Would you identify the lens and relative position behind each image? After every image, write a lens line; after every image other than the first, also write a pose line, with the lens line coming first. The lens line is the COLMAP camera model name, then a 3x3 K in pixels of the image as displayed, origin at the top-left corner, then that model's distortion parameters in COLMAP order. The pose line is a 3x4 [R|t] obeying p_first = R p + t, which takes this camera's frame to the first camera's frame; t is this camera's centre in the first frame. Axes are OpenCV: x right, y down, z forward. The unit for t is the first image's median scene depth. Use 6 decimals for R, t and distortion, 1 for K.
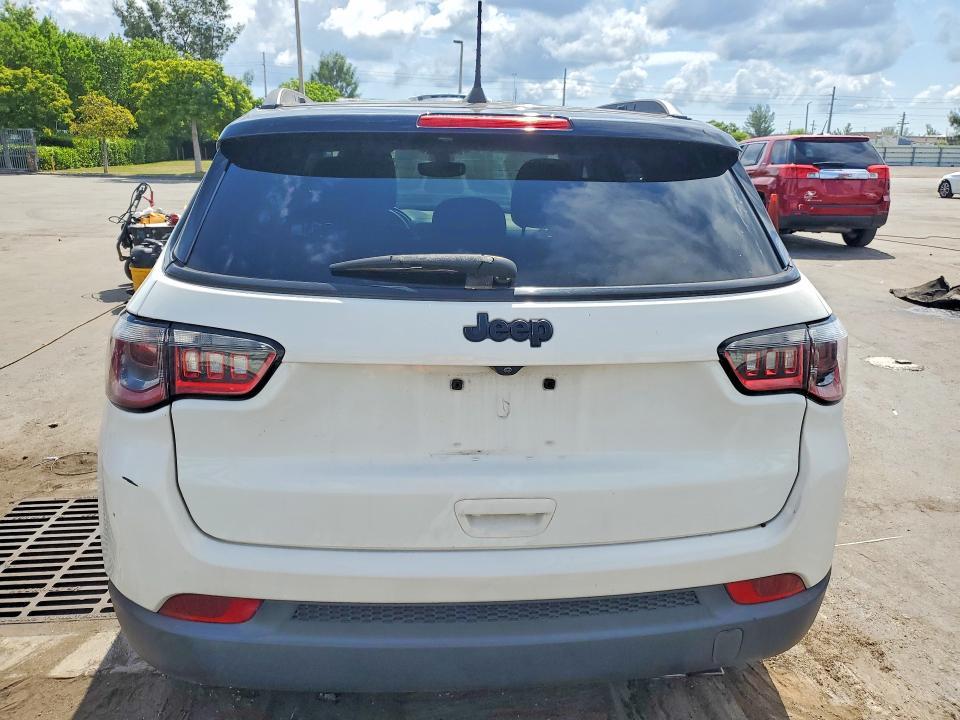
lens RADIAL K [[757.6, 0, 480.0], [0, 757.6, 360.0], [0, 0, 1]] dist [0.016945, 0.000681]
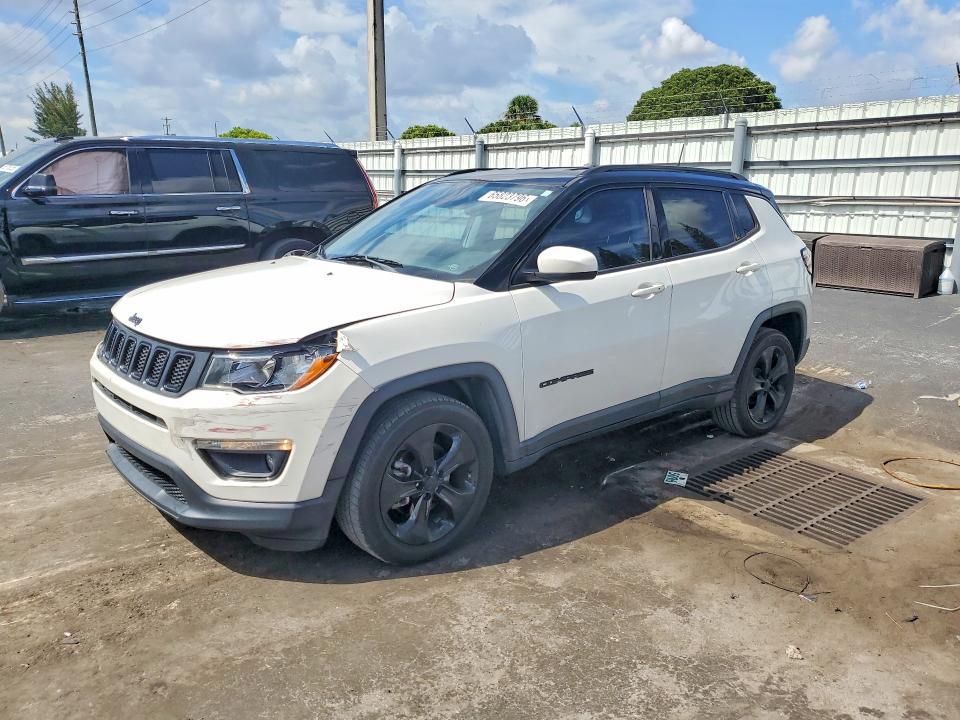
lens RADIAL K [[717.9, 0, 469.7], [0, 717.9, 357.1], [0, 0, 1]] dist [0.011792, -0.048436]
pose [[-0.554227, -0.195761, 0.809018, -1.002367], [0.206808, 0.909087, 0.361652, -0.466407], [-0.806265, 0.367748, -0.463355, 1.669012]]
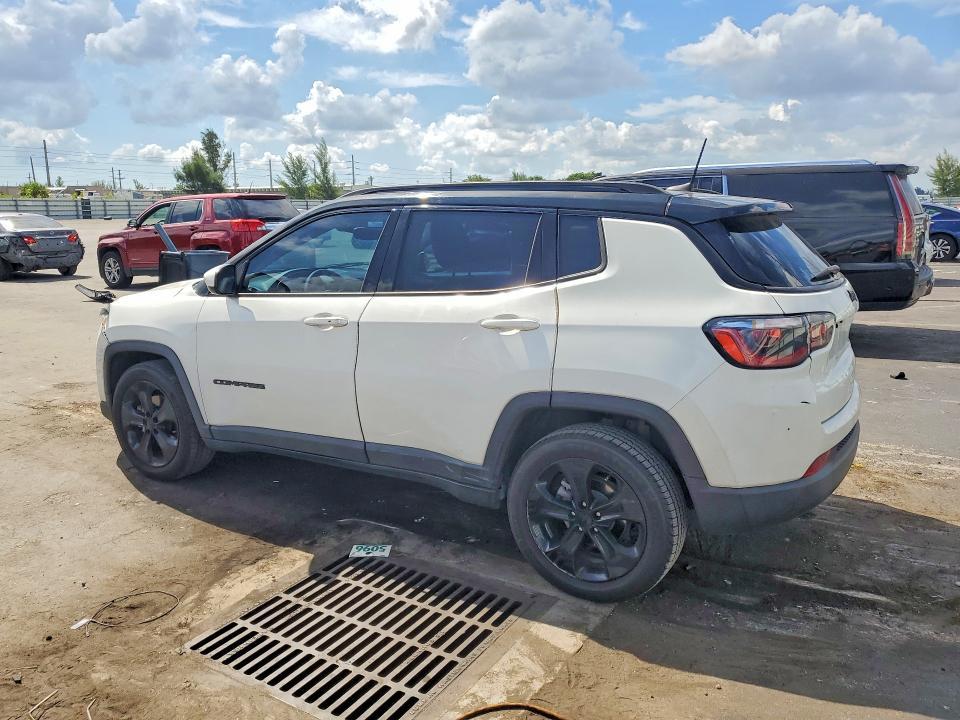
lens RADIAL K [[757.6, 0, 480.0], [0, 757.6, 360.0], [0, 0, 1]] dist [0.016945, 0.000681]
pose [[0.590625, -0.174355, 0.787885, -0.970596], [0.225425, 0.973157, 0.046369, -0.081837], [-0.774820, 0.150222, 0.614074, 0.194745]]
